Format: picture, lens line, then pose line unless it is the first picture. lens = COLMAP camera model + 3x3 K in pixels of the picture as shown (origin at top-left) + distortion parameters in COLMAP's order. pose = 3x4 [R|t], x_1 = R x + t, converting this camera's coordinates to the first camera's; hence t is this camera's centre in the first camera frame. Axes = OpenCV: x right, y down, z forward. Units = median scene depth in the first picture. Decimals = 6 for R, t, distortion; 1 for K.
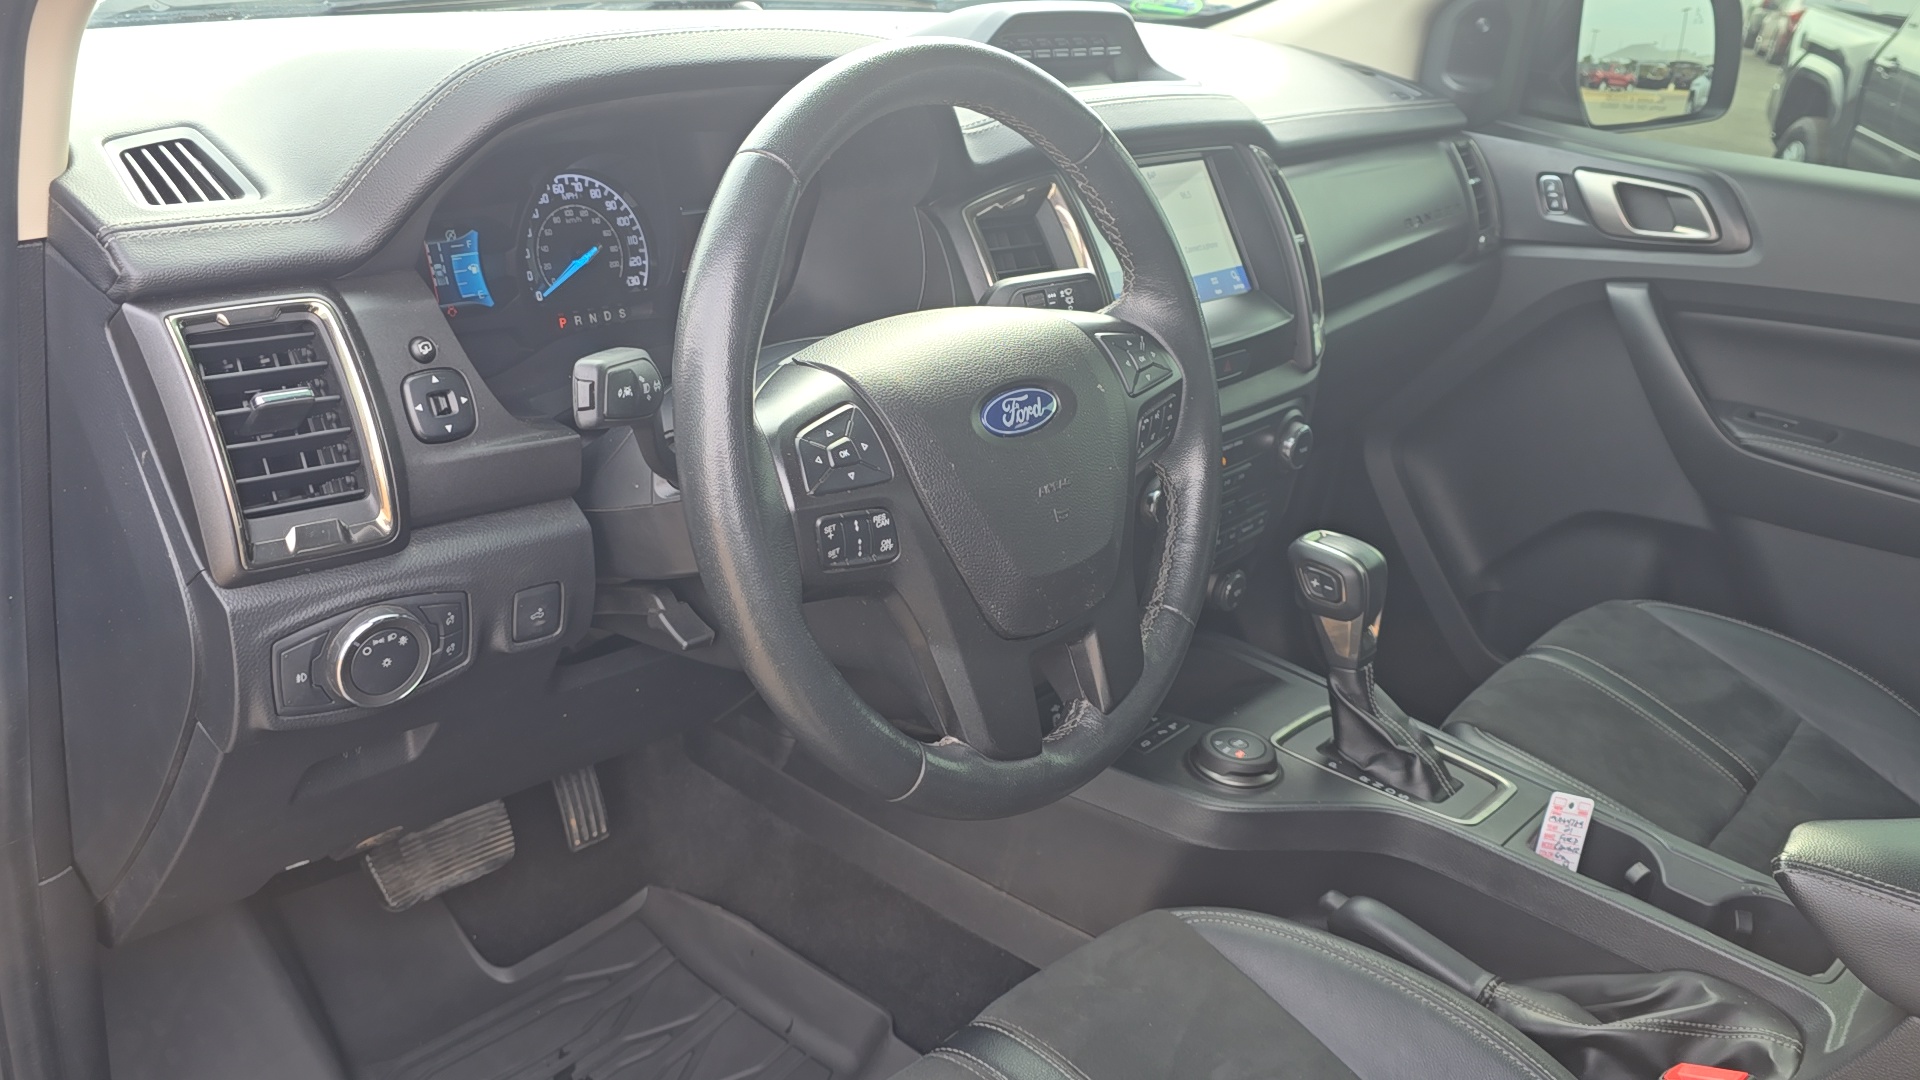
lens RADIAL K [[1570.2, 0, 960.0], [0, 1570.2, 540.0], [0, 0, 1]] dist [0.001487, -0.000377]
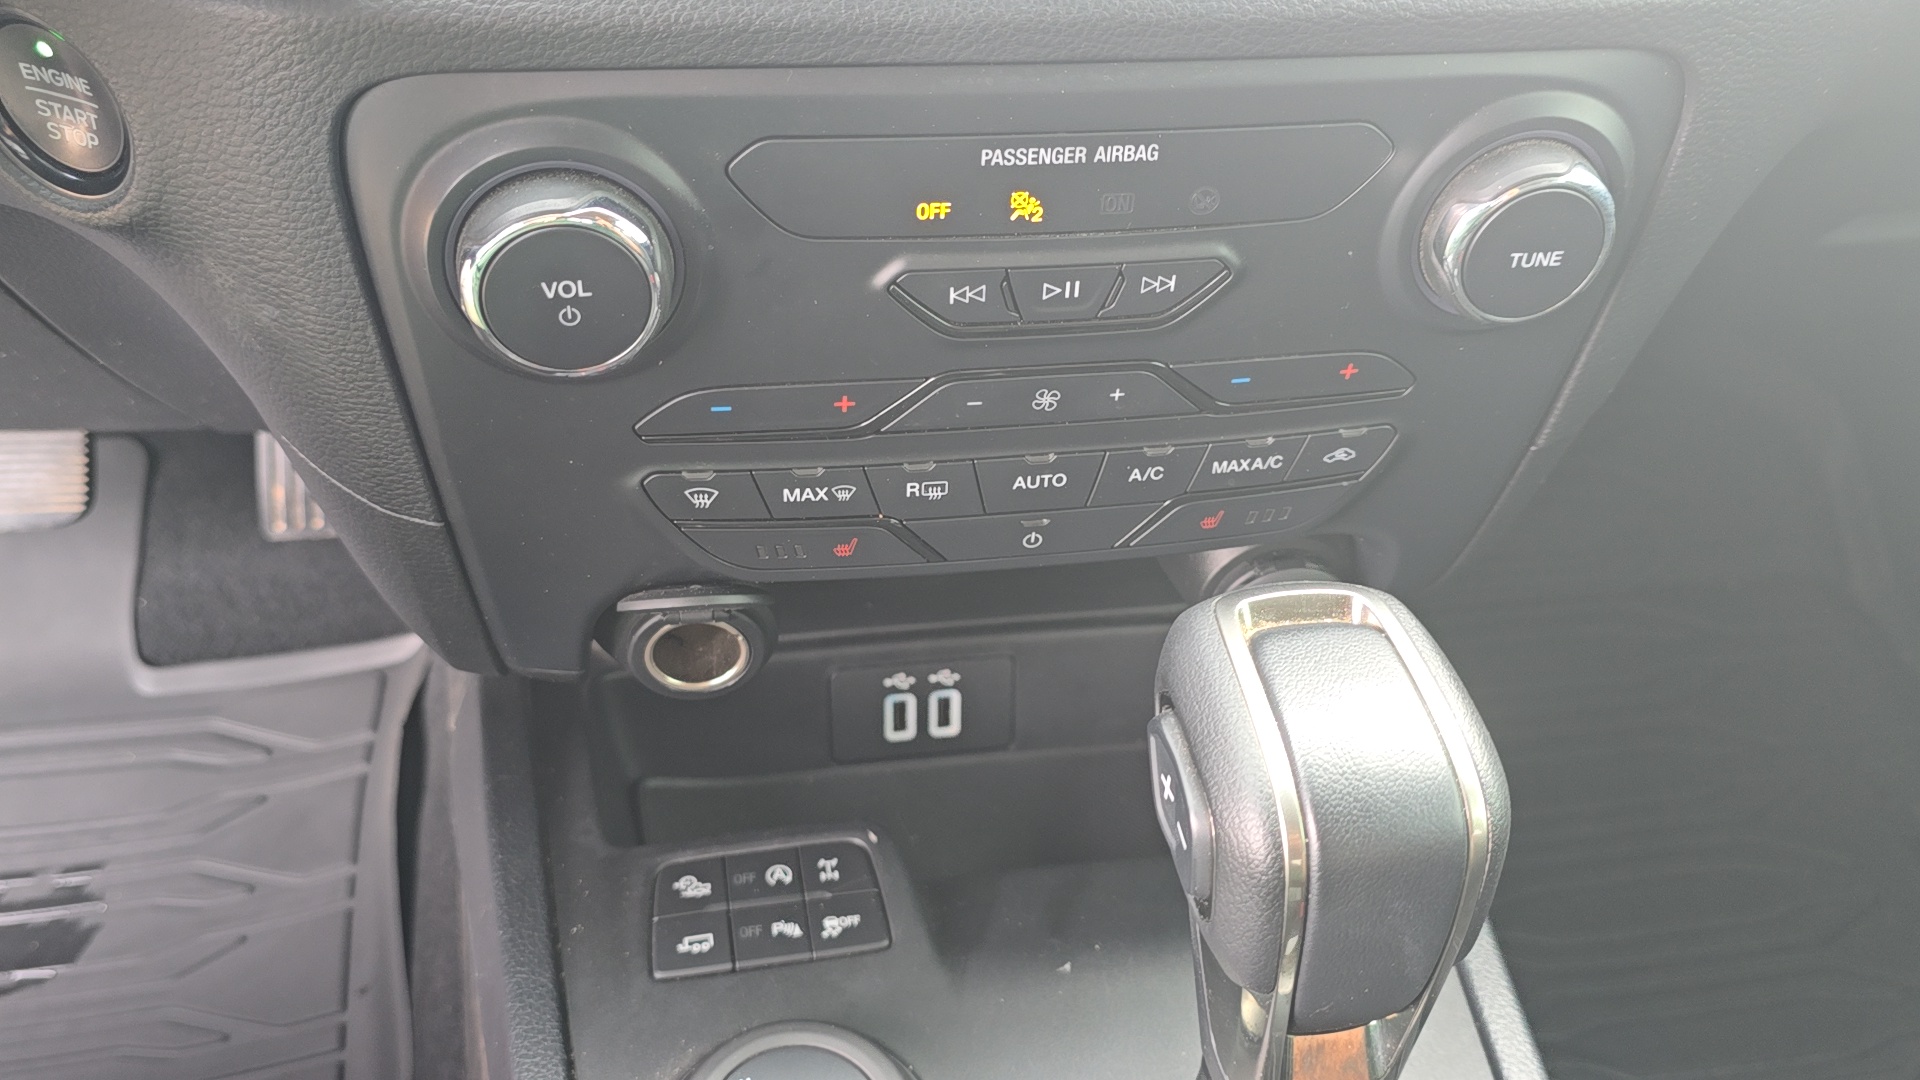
lens RADIAL K [[1675.3, 0, 930.5], [0, 1675.3, 546.3], [0, 0, 1]] dist [-0.032444, -0.007830]
pose [[0.777924, 0.390669, -0.492151, 0.364265], [-0.236255, 0.907612, 0.347021, -0.106401], [0.582252, -0.153683, 0.798351, 0.896754]]
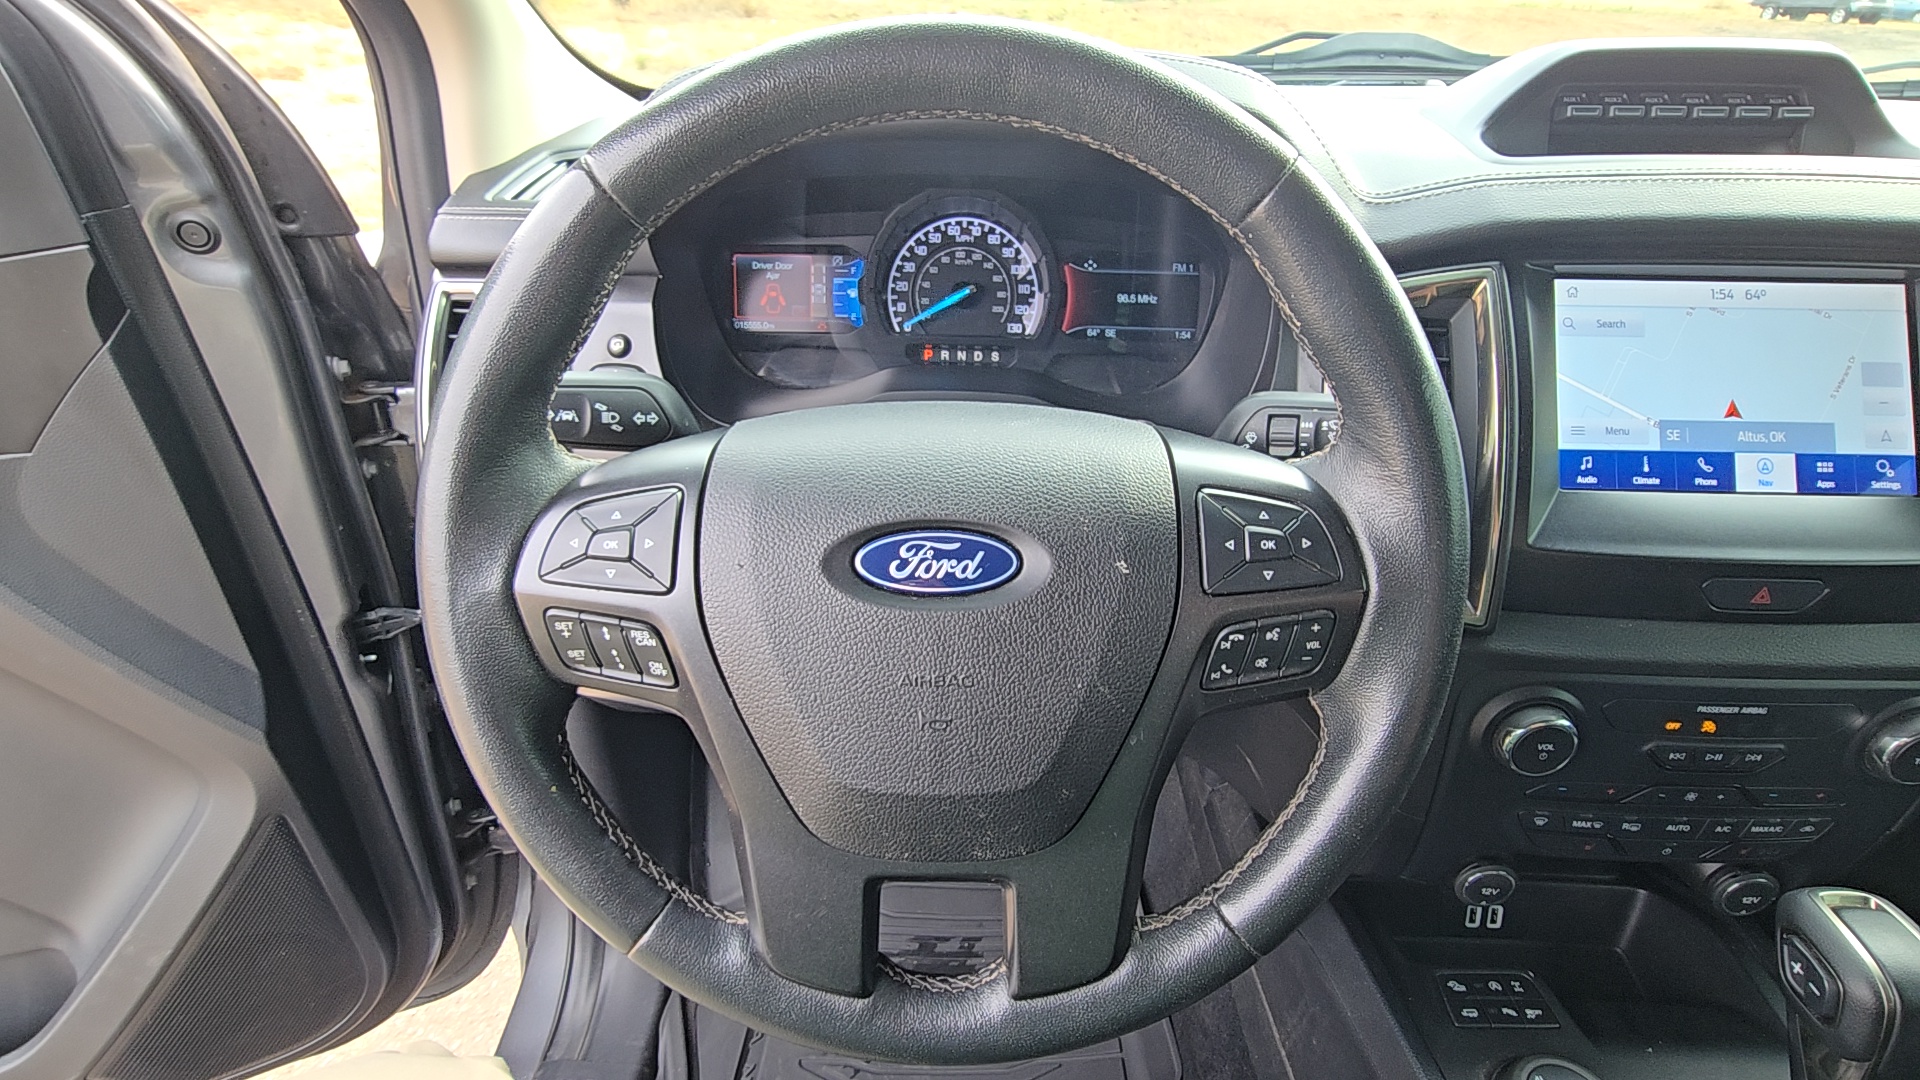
lens RADIAL K [[976.3, 0, 970.7], [0, 976.3, 550.2], [0, 0, 1]] dist [0.001399, 0.001706]
pose [[0.636009, 0.303518, -0.709486, 0.282655], [-0.260107, 0.949918, 0.173205, -0.131983], [0.726524, 0.074382, 0.683103, 0.557568]]
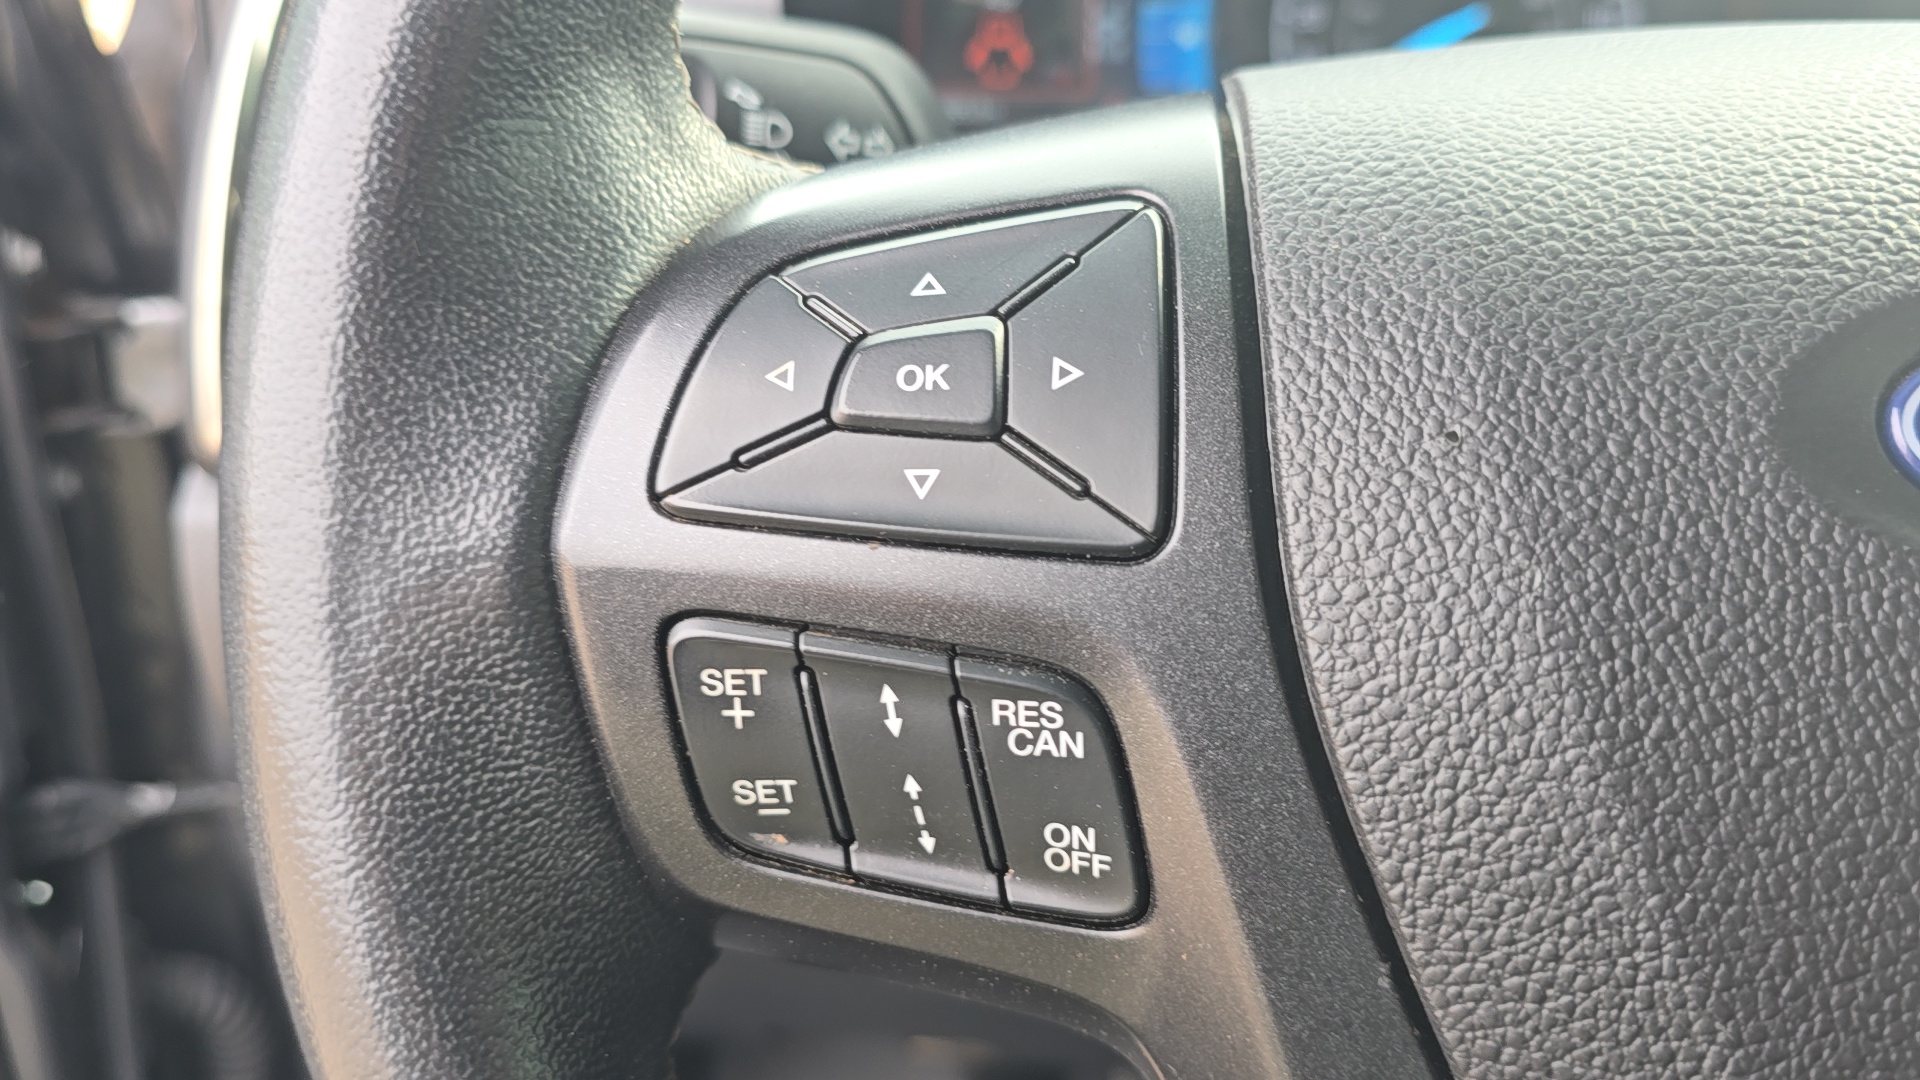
lens RADIAL K [[1675.3, 0, 930.5], [0, 1675.3, 546.3], [0, 0, 1]] dist [-0.032444, -0.007830]
pose [[0.585560, 0.211815, -0.782466, 0.082430], [-0.259337, 0.963478, 0.066740, -0.034992], [0.768026, 0.163842, 0.619106, 0.605833]]
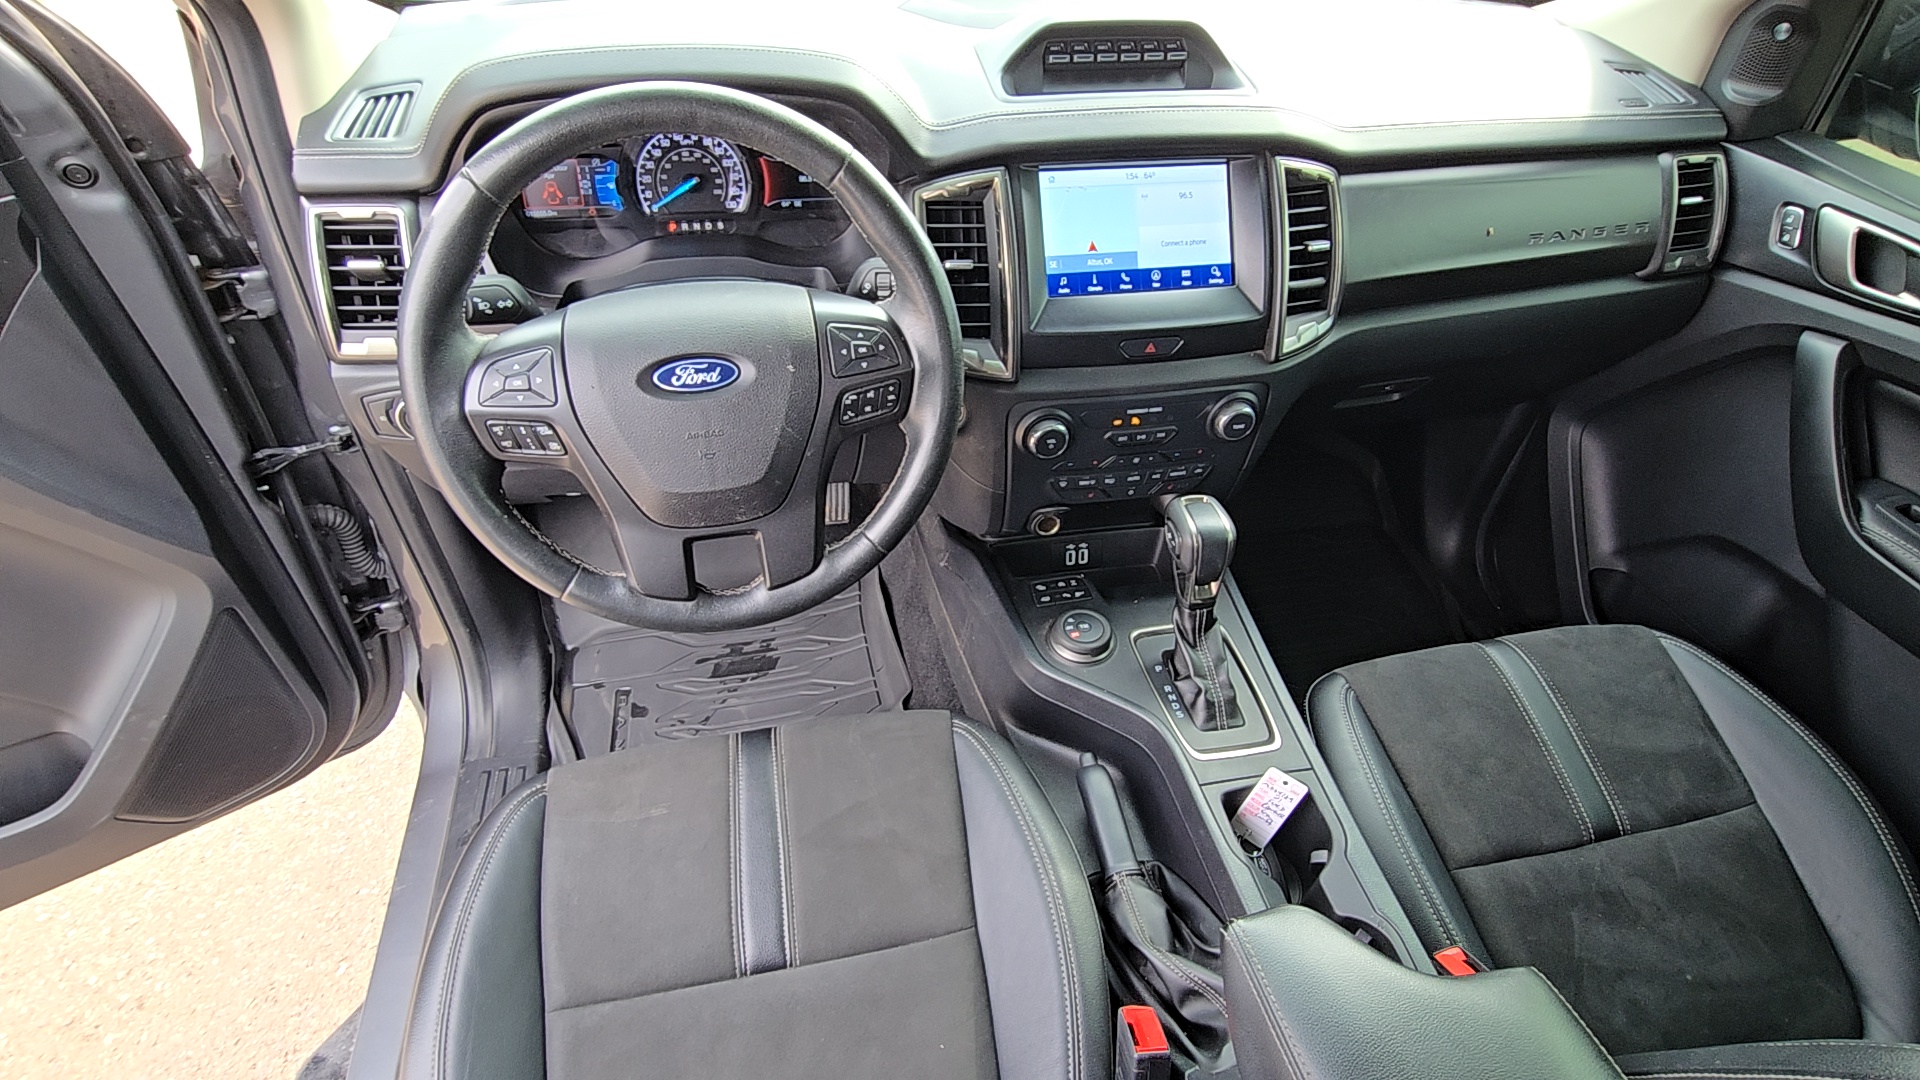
lens RADIAL K [[950.2, 0, 960.9], [0, 950.2, 534.9], [0, 0, 1]] dist [0.000073, 0.000901]
pose [[0.801195, 0.344184, -0.489514, 0.540190], [-0.205163, 0.926446, 0.315603, -0.208256], [0.562134, -0.152429, 0.812878, 0.334551]]
